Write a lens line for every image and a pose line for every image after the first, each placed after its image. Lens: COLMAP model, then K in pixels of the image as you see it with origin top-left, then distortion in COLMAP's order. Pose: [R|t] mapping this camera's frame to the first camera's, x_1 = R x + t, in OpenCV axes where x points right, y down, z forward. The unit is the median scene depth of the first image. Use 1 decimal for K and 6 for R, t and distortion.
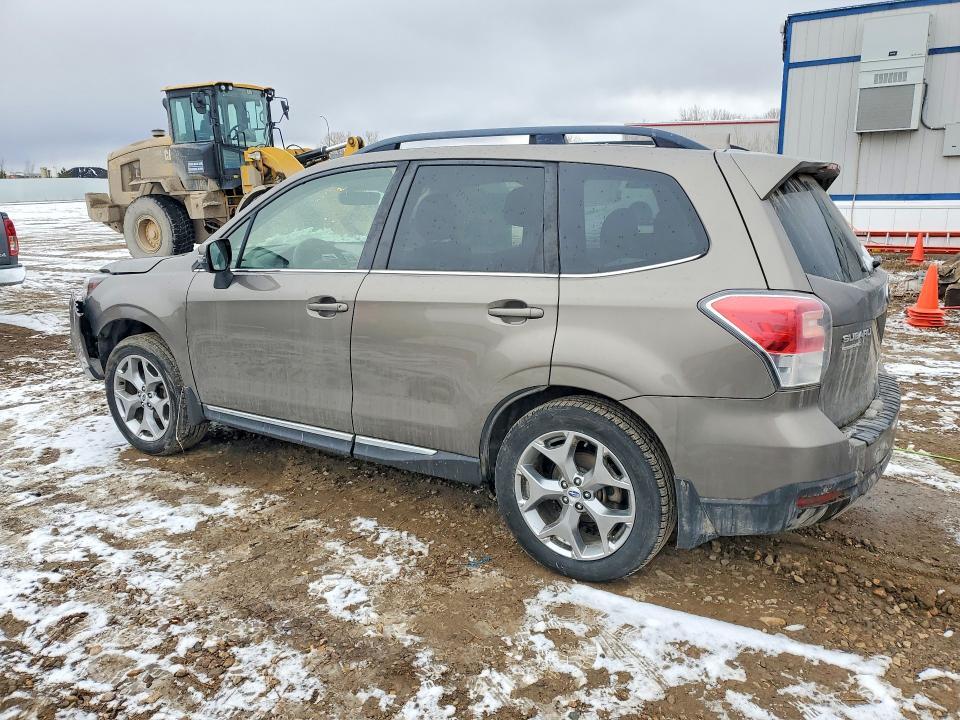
lens RADIAL K [[745.4, 0, 484.8], [0, 745.4, 357.5], [0, 0, 1]] dist [0.022812, 0.000247]
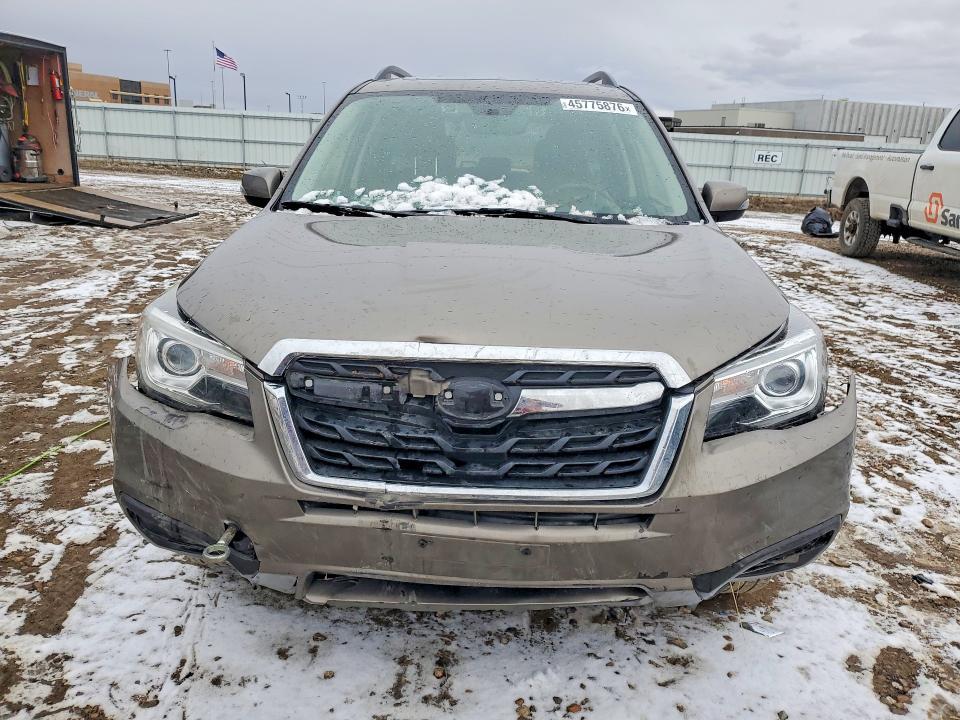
lens RADIAL K [[745.4, 0, 484.8], [0, 745.4, 357.5], [0, 0, 1]] dist [0.022812, 0.000247]
pose [[-0.514847, -0.250715, 0.819802, -1.003613], [0.157447, 0.912361, 0.377900, -0.353399], [-0.842700, 0.323636, -0.430252, 1.734798]]
